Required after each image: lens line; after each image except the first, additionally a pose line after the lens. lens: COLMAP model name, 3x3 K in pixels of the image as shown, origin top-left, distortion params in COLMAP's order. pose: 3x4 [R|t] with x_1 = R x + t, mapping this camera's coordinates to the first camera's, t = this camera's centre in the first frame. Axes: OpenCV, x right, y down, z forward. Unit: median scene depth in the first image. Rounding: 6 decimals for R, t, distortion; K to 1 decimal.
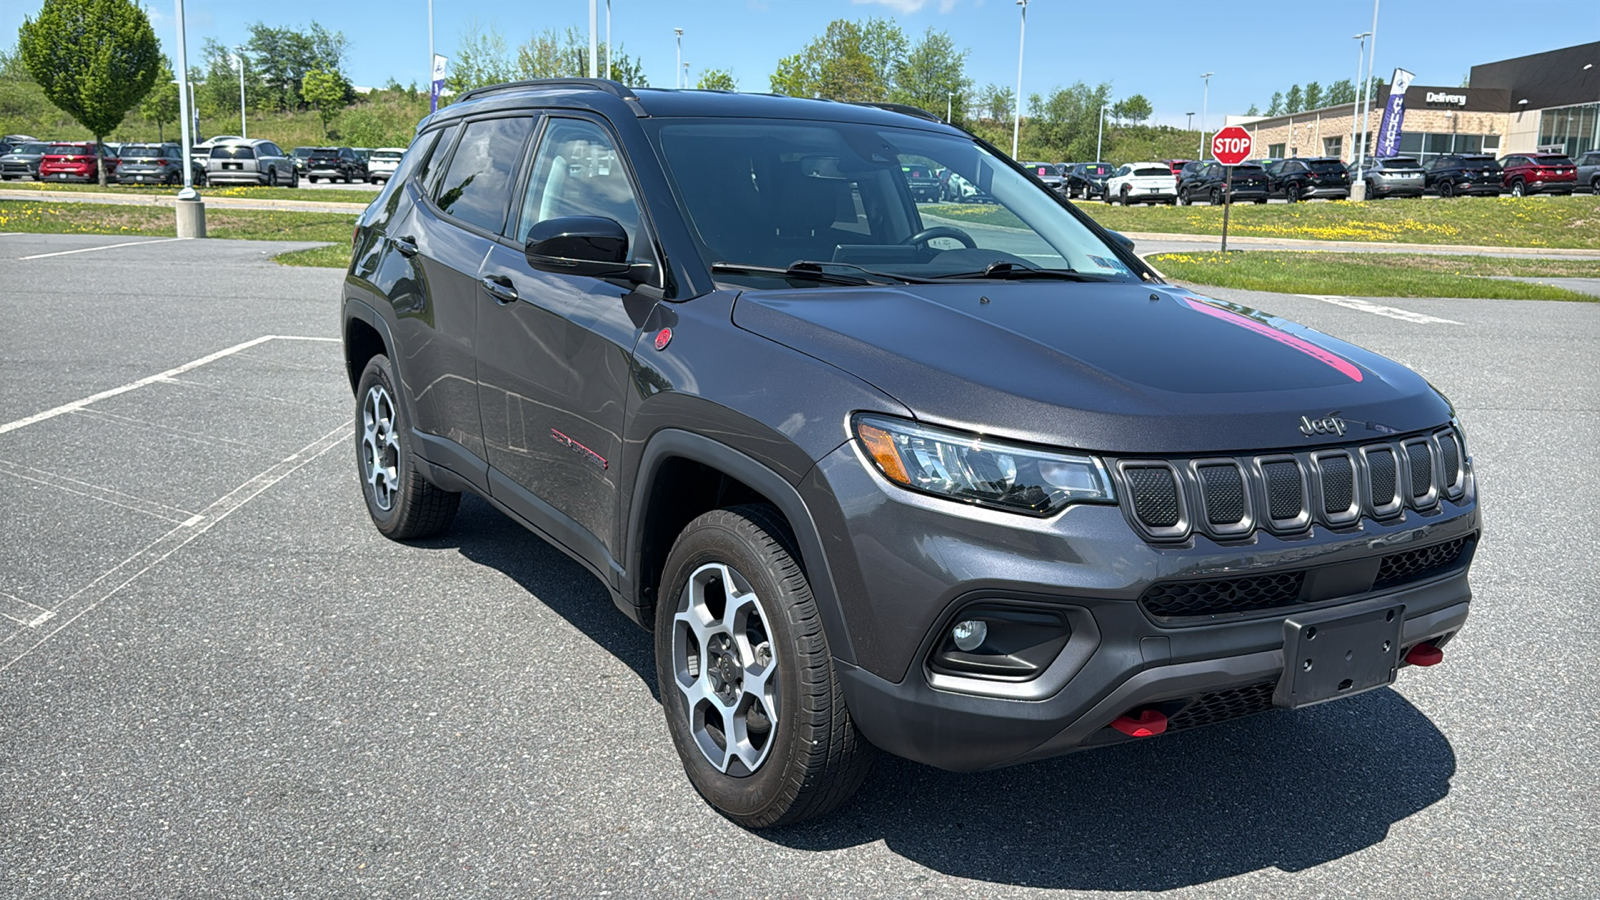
lens RADIAL K [[1373.6, 0, 812.7], [0, 1373.6, 450.0], [0, 0, 1]] dist [0.123872, -0.203327]
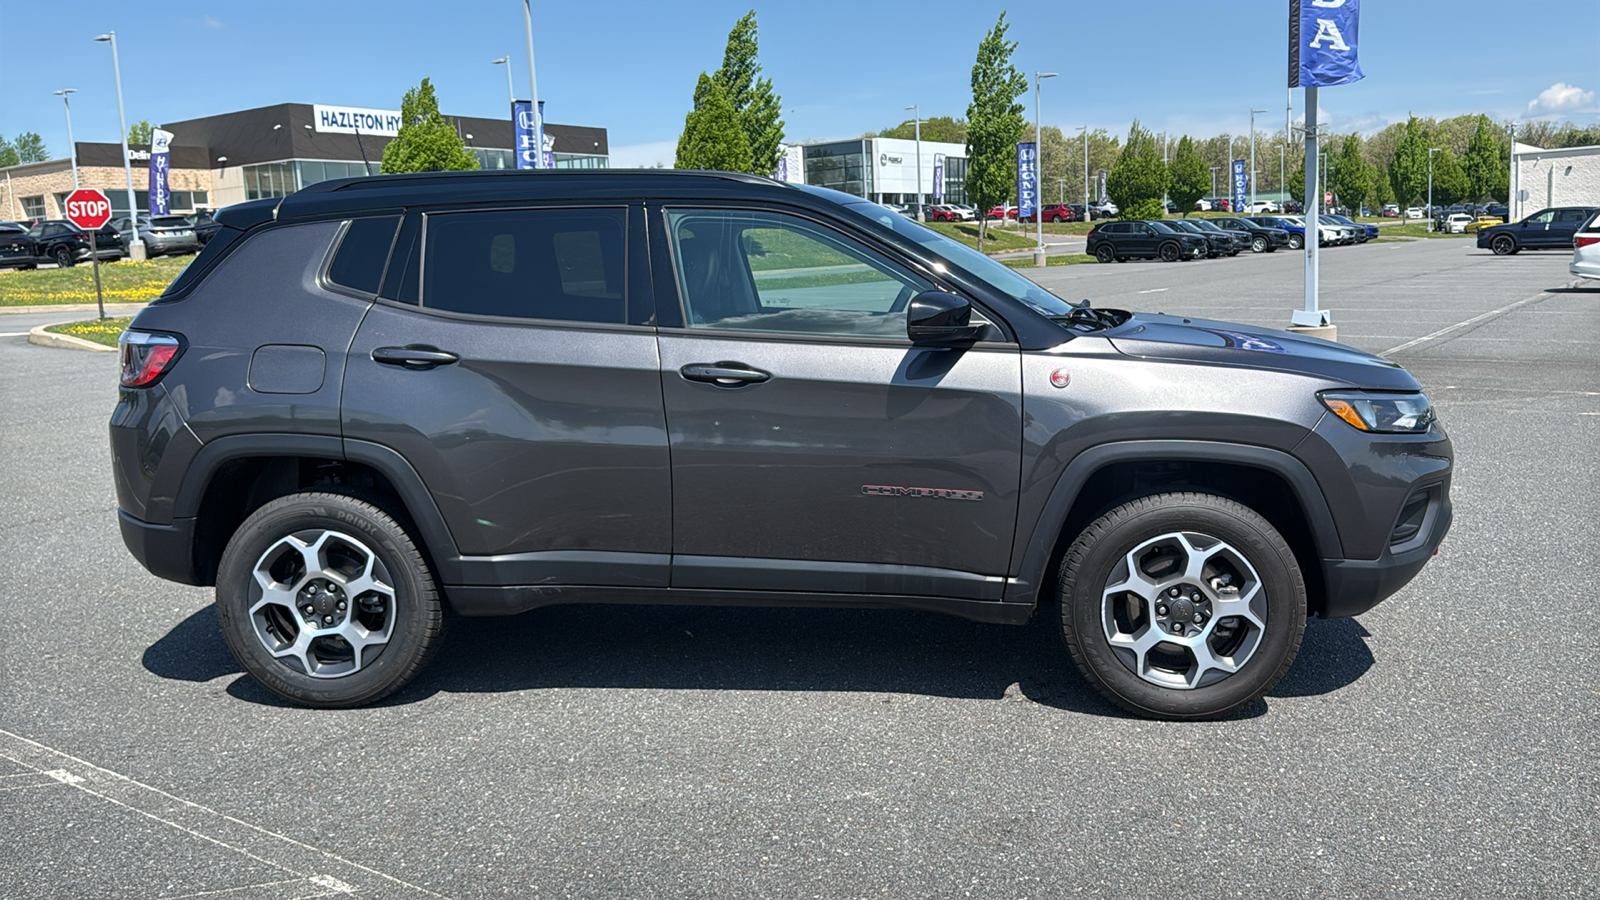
lens RADIAL K [[1369.1, 0, 832.0], [0, 1369.1, 441.6], [0, 0, 1]] dist [0.105270, -0.149657]
pose [[0.614599, -0.162753, 0.771868, -0.089841], [0.195644, 0.979362, 0.050723, -0.009538], [-0.764194, 0.119837, 0.633756, 0.027949]]
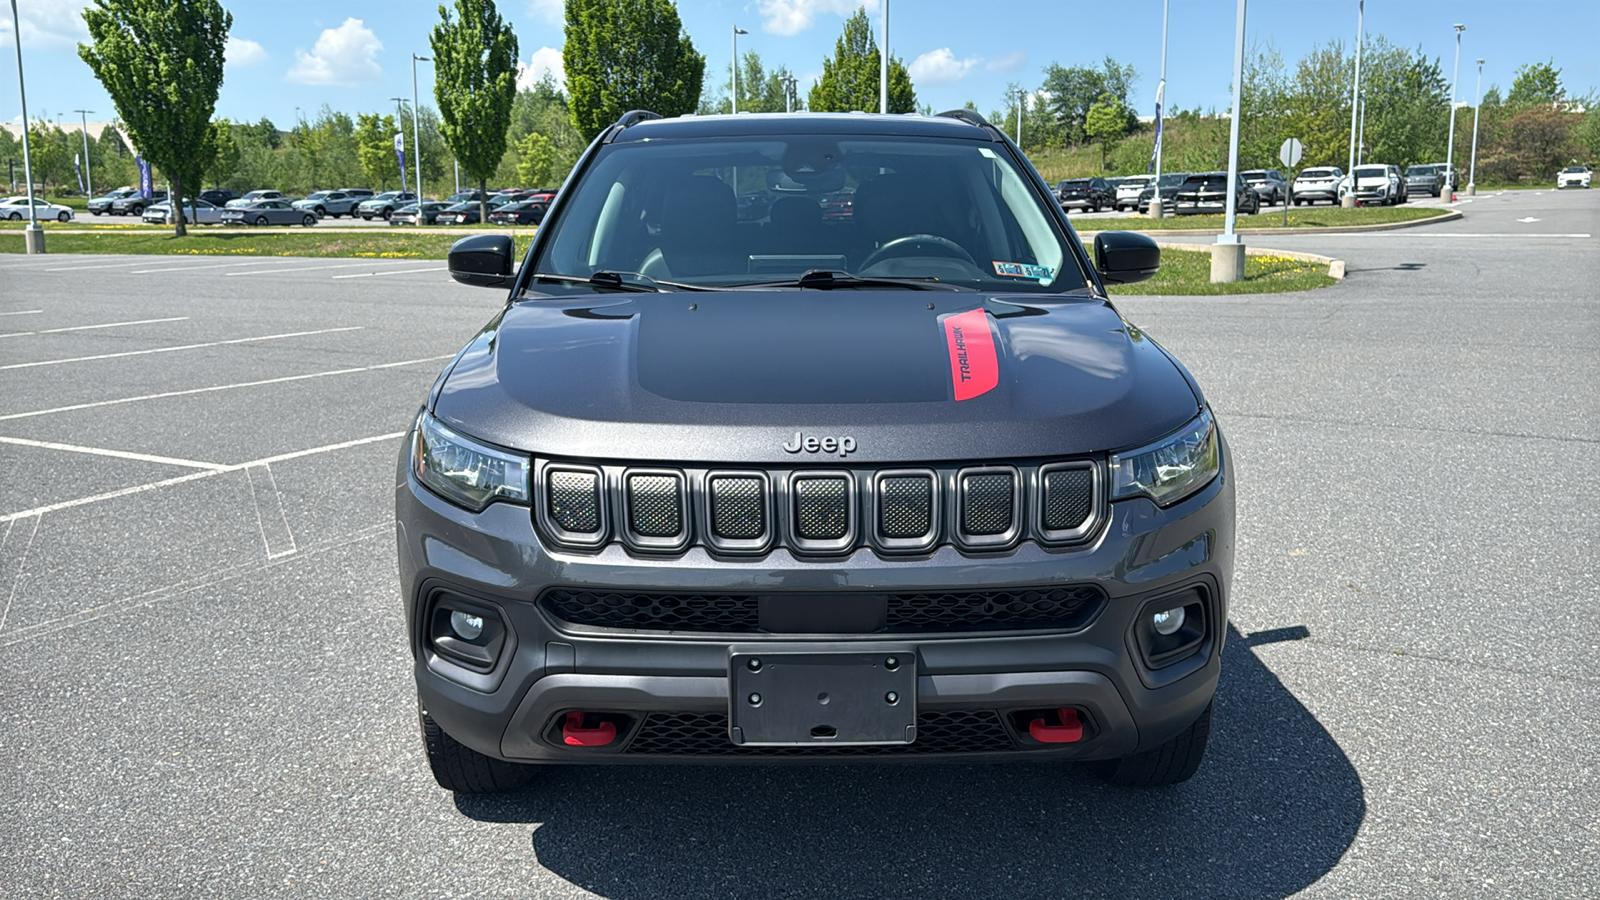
lens RADIAL K [[1373.6, 0, 795.8], [0, 1373.6, 456.6], [0, 0, 1]] dist [0.123872, -0.203327]
pose [[0.845504, 0.058642, -0.530740, 0.052339], [-0.065417, 0.997840, 0.006039, -0.000877], [0.529947, 0.029613, 0.847513, 0.014432]]
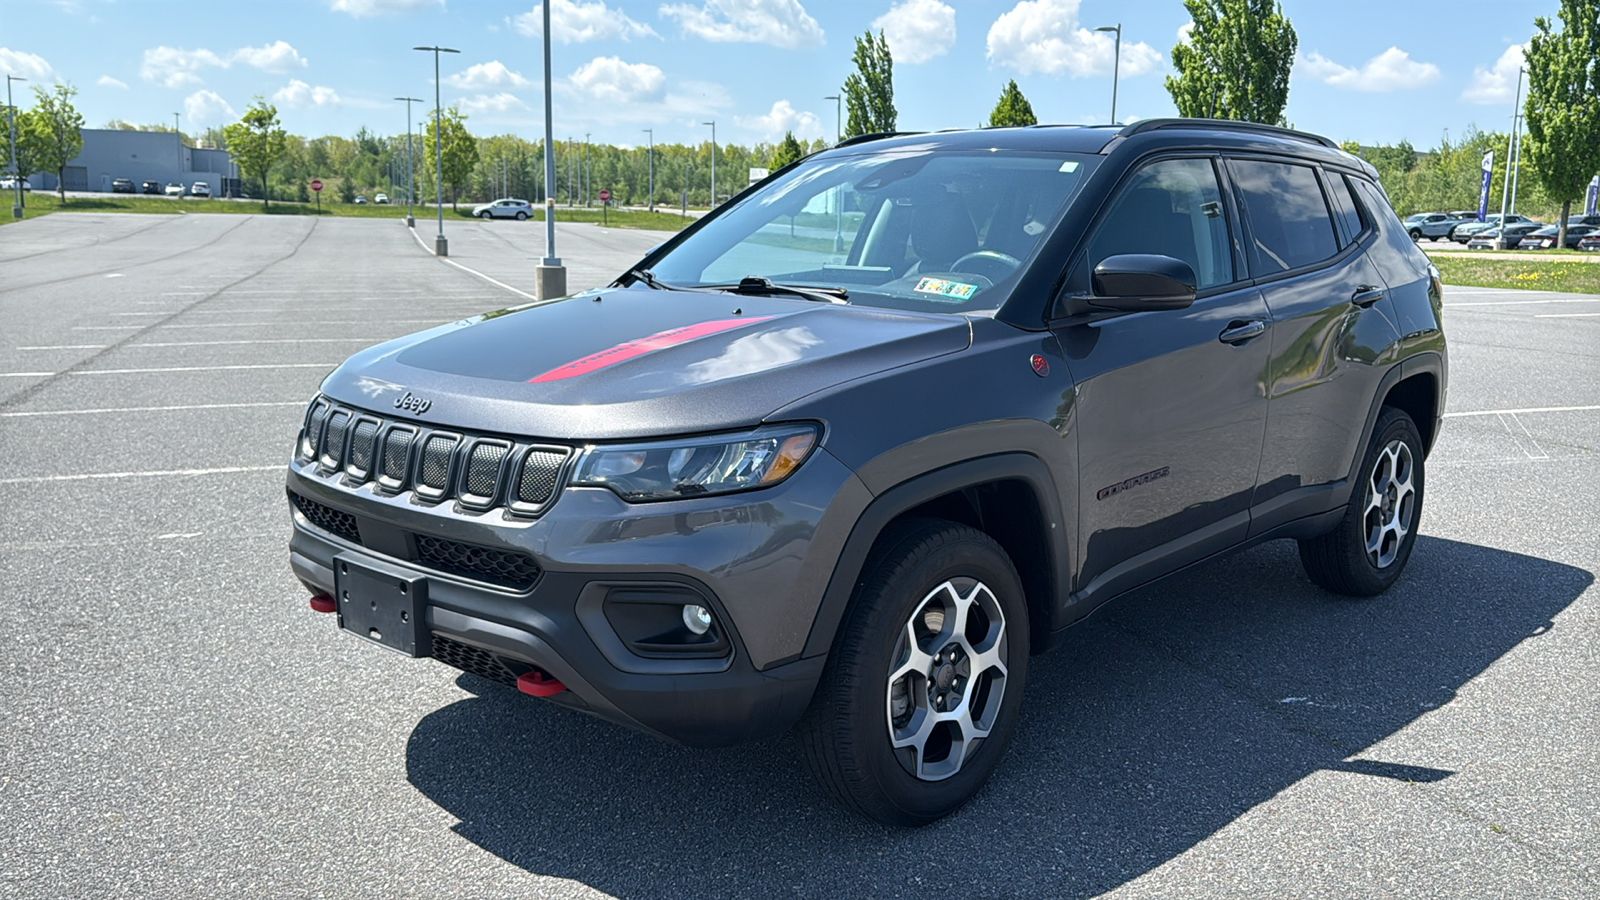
lens RADIAL K [[1373.6, 0, 831.9], [0, 1373.6, 466.0], [0, 0, 1]] dist [0.123872, -0.203327]
pose [[0.255115, 0.139058, -0.956859, 0.096124], [-0.183920, 0.978516, 0.093169, -0.008451], [0.949258, 0.152217, 0.275209, 0.064359]]
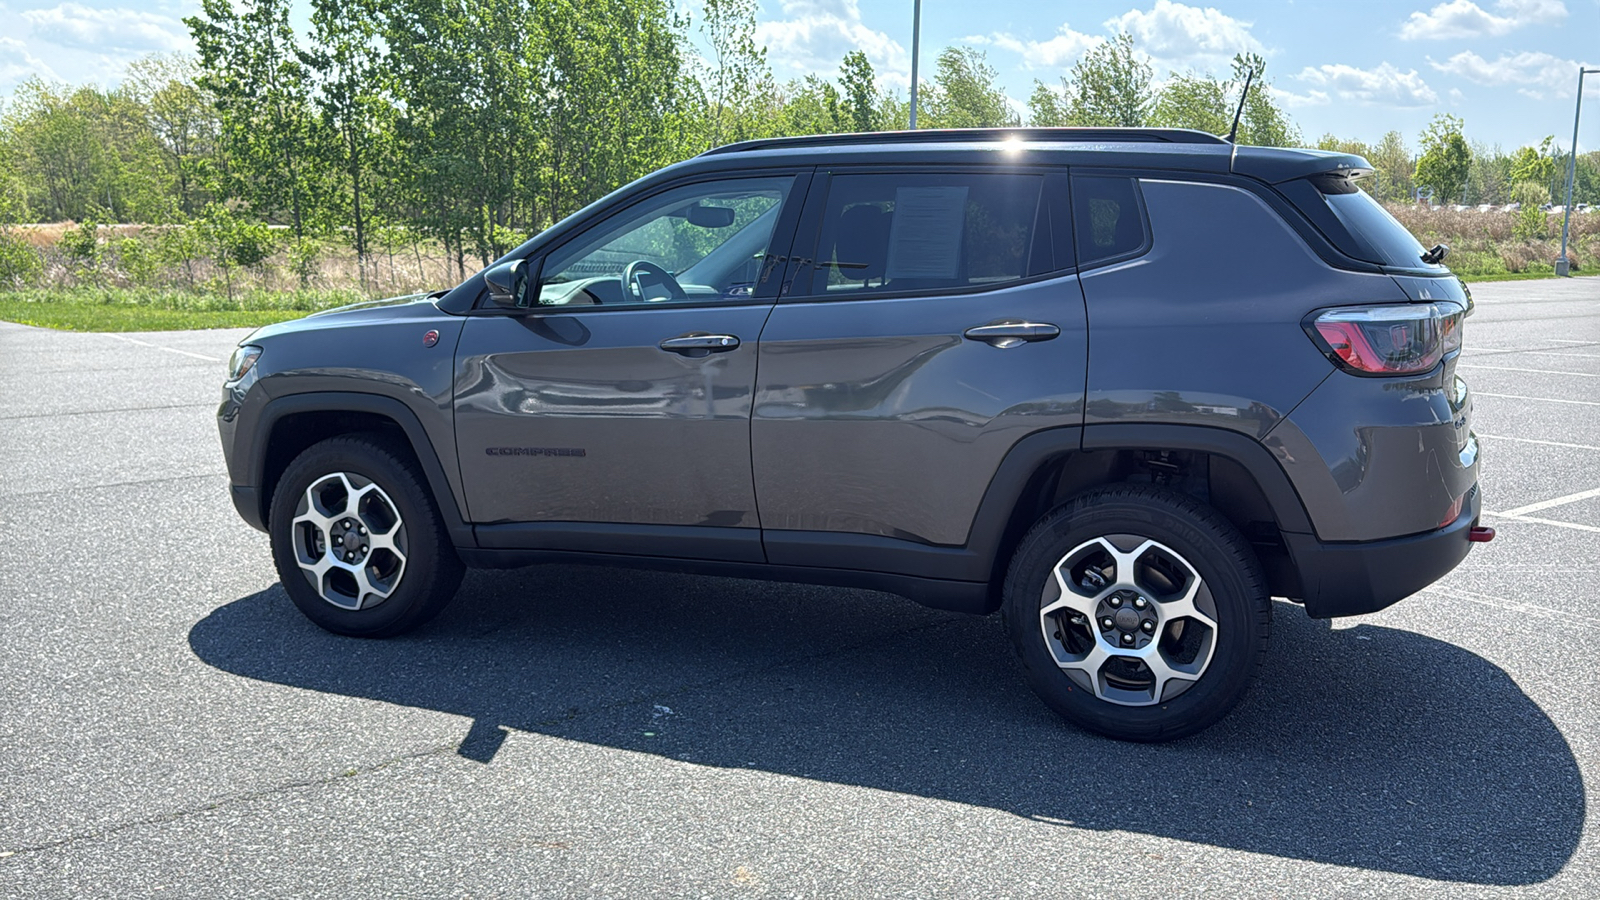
lens RADIAL K [[1373.6, 0, 834.5], [0, 1373.6, 426.7], [0, 0, 1]] dist [0.123872, -0.203327]
pose [[-0.820290, 0.038178, -0.570672, 0.059638], [-0.144145, 0.951763, 0.270868, -0.035109], [0.553486, 0.304450, -0.775218, 0.194711]]
